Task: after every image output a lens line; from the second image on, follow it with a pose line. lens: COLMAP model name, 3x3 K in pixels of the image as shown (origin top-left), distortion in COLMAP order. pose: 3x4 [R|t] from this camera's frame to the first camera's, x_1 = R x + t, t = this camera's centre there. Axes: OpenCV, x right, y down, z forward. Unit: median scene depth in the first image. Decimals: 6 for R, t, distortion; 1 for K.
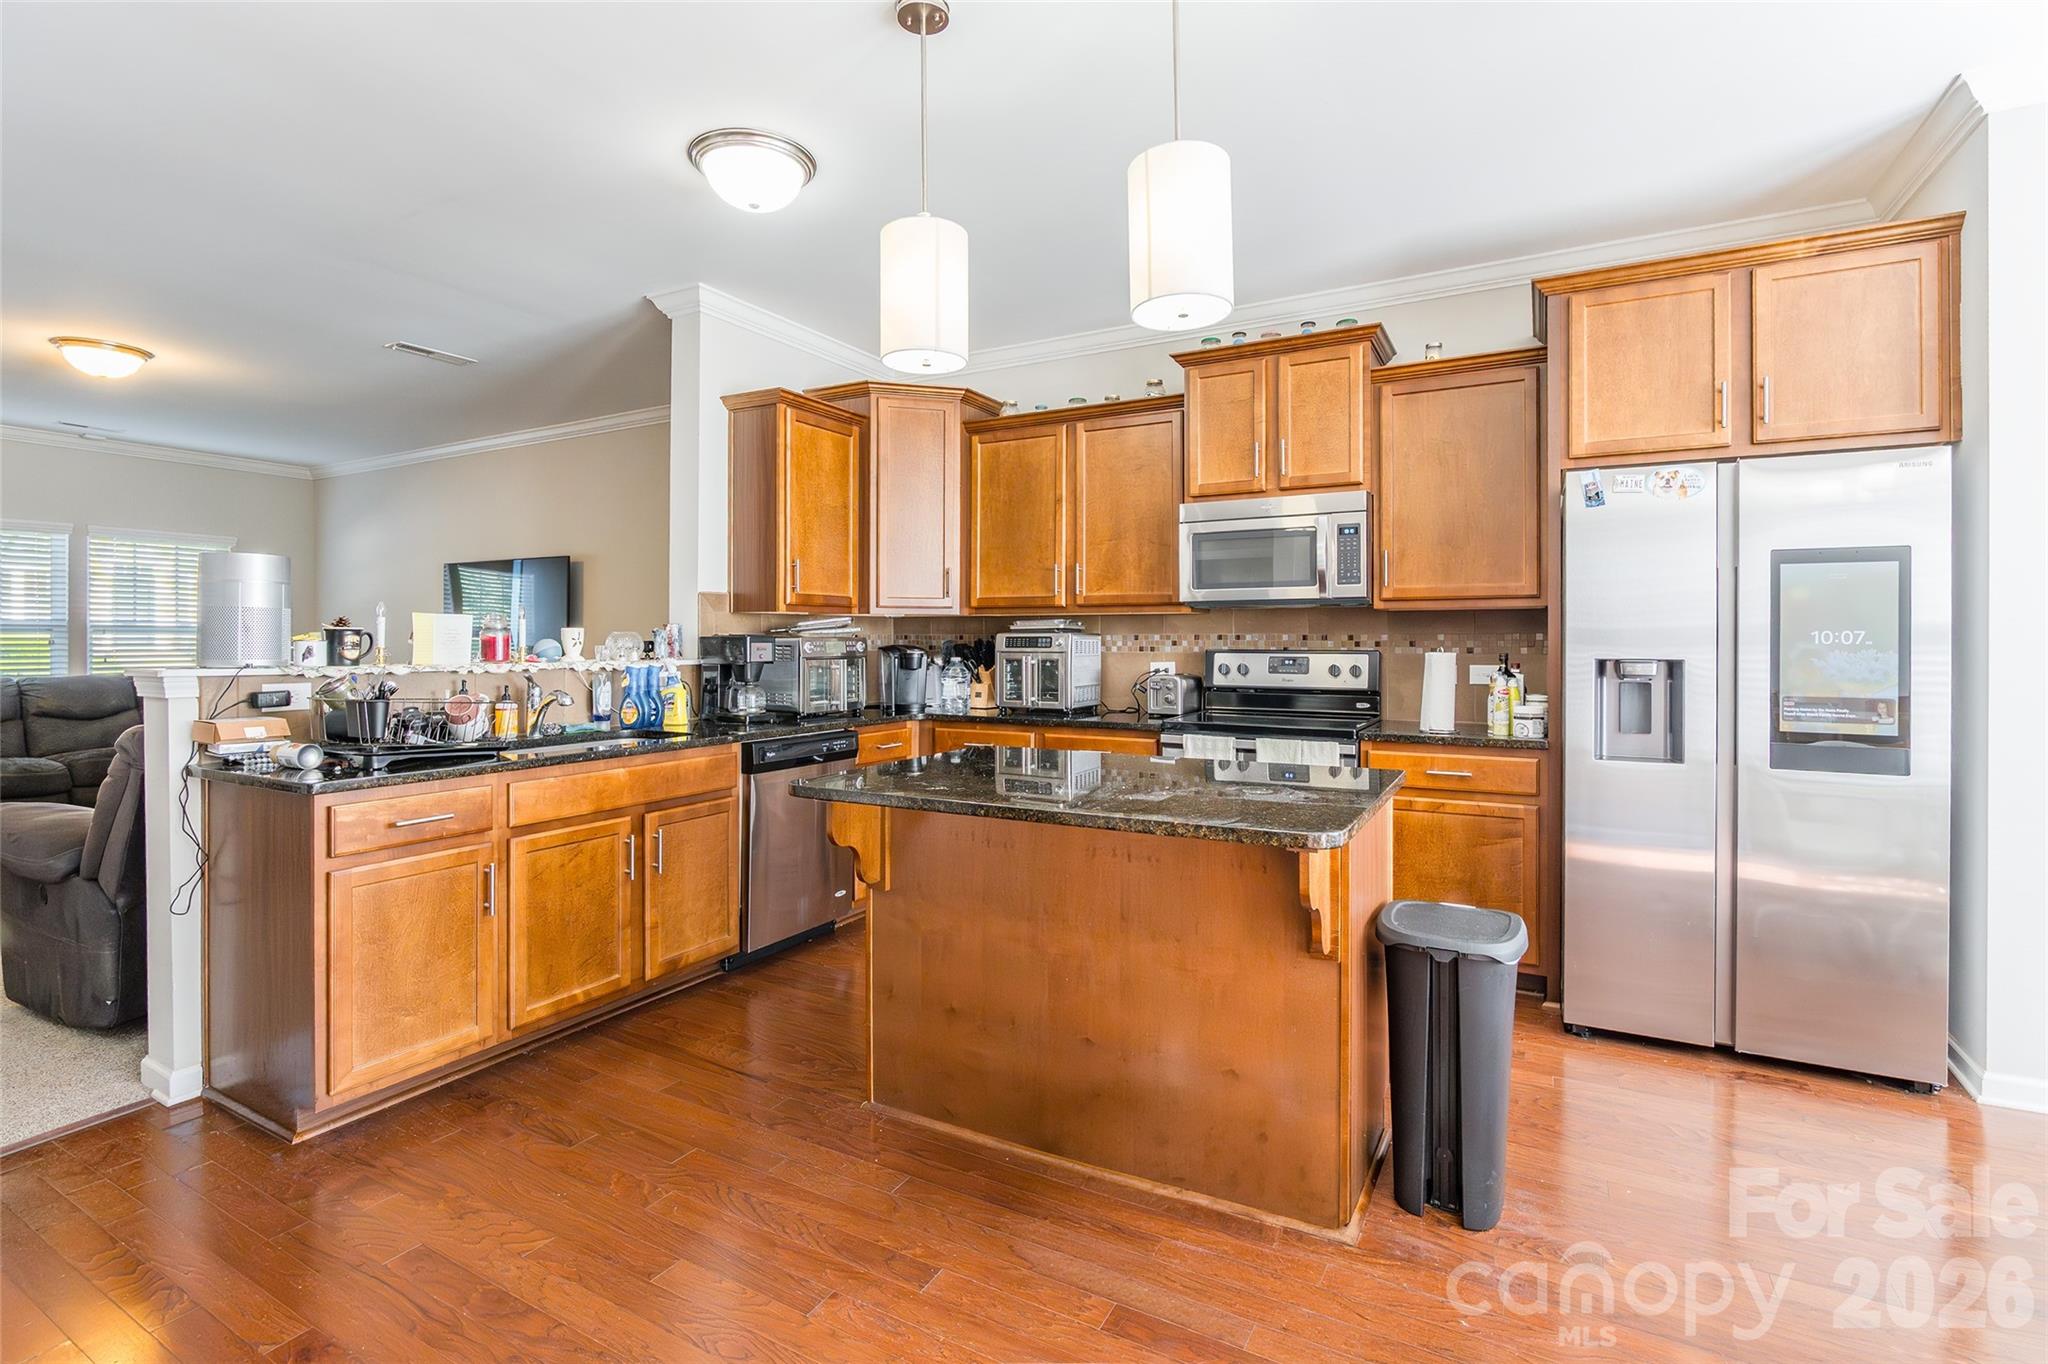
lens RADIAL K [[945.1, 0, 1022.8], [0, 945.1, 645.9], [0, 0, 1]] dist [-0.006410, -0.000792]
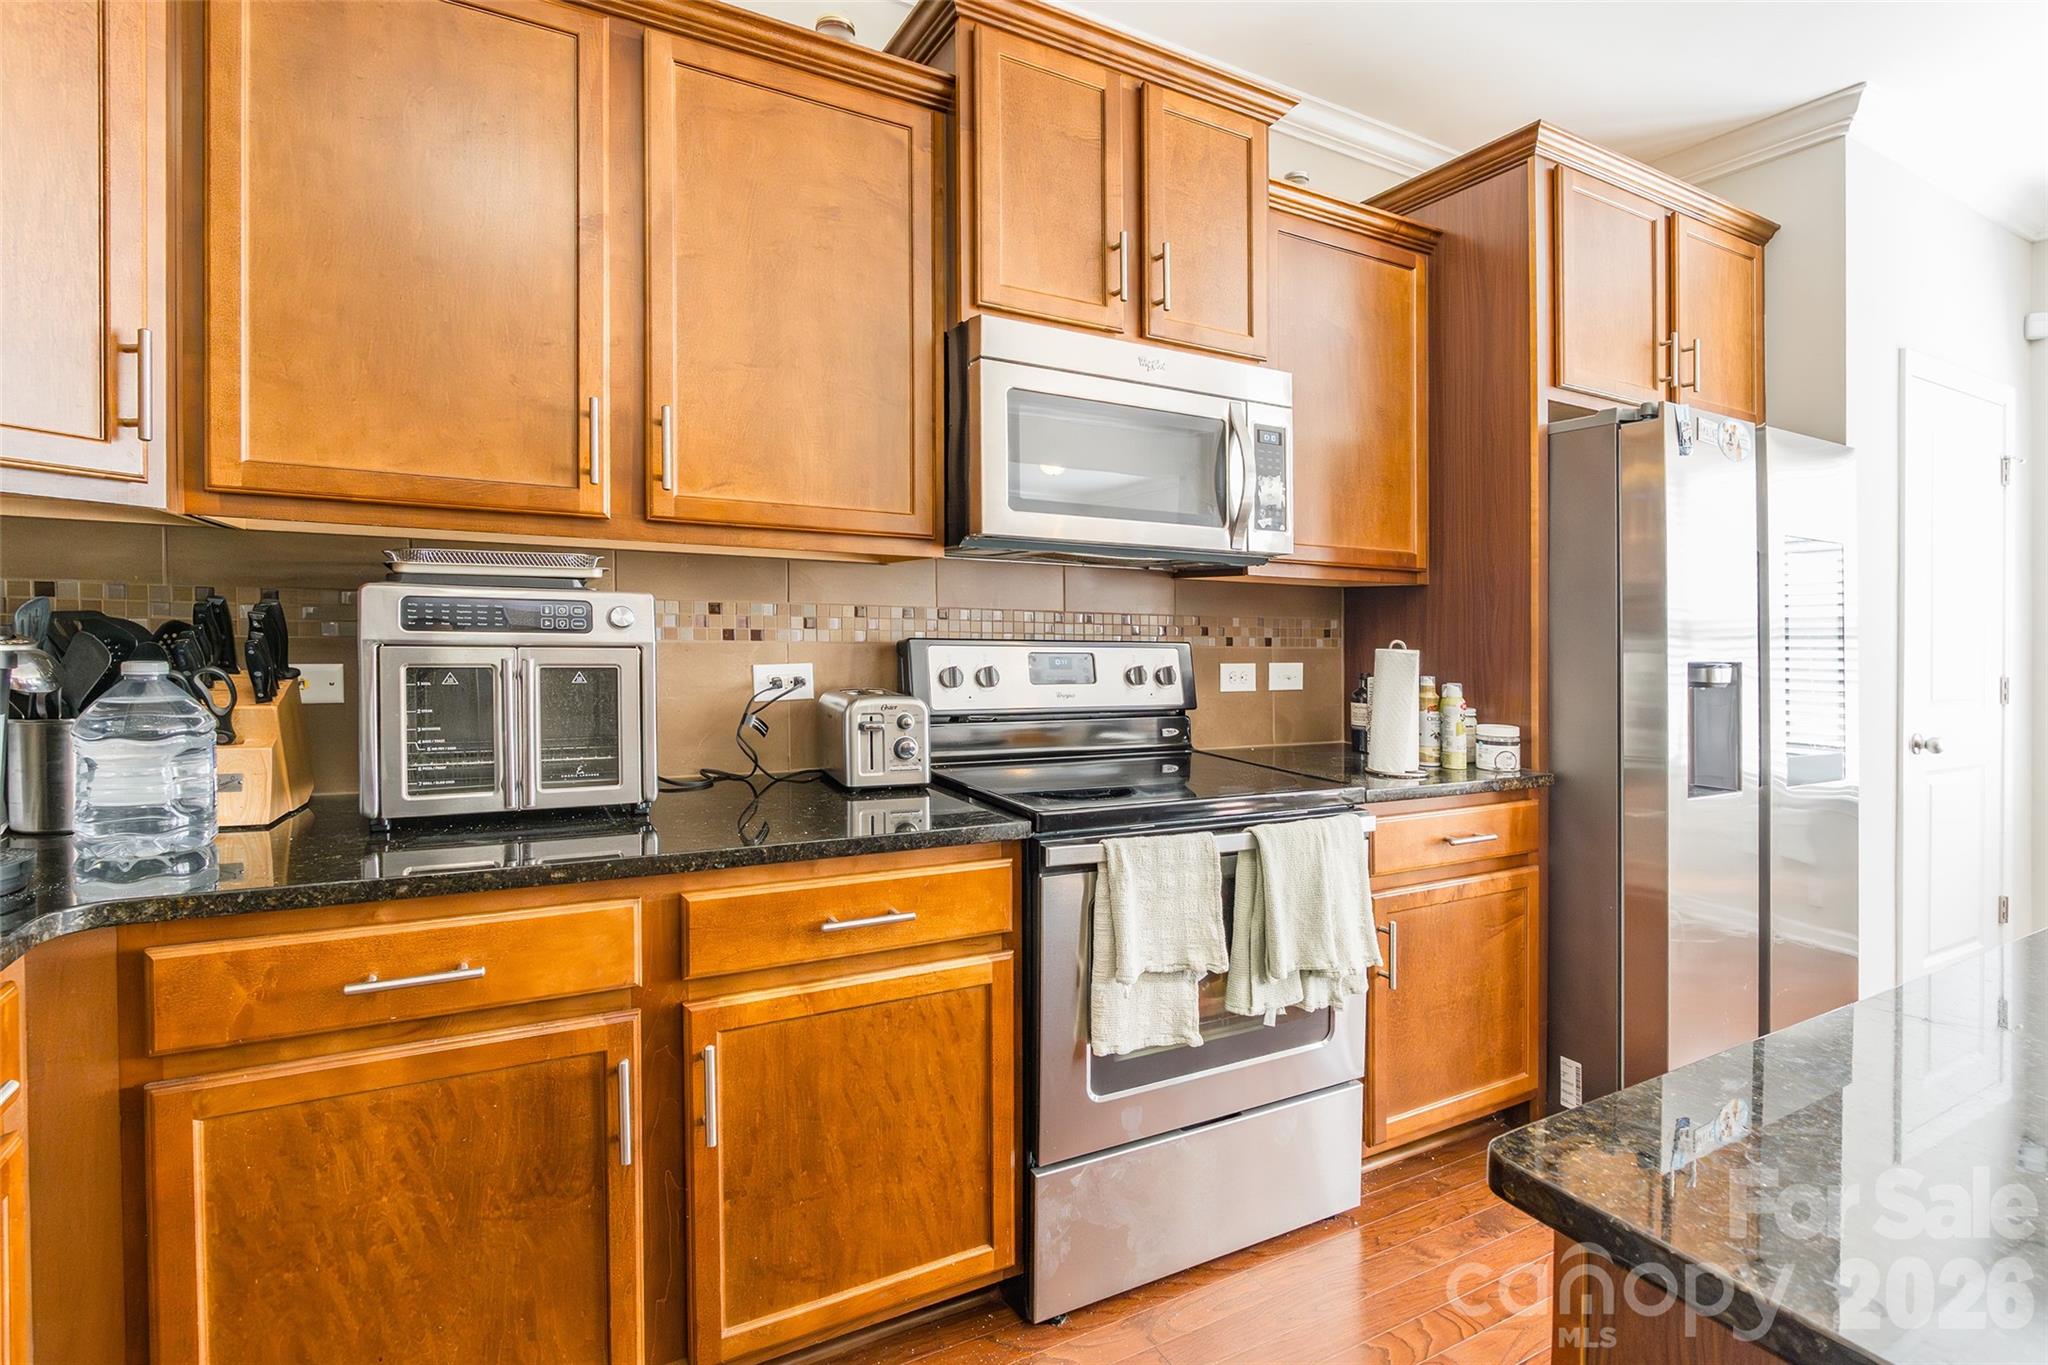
lens RADIAL K [[979.6, 0, 1141.3], [0, 979.6, 660.3], [0, 0, 1]] dist [-0.003989, -0.000303]
pose [[0.507630, -0.019905, 0.861345, -0.202369], [-0.019934, 0.999194, 0.034838, -0.005266], [-0.861344, -0.034855, 0.506824, 0.716163]]
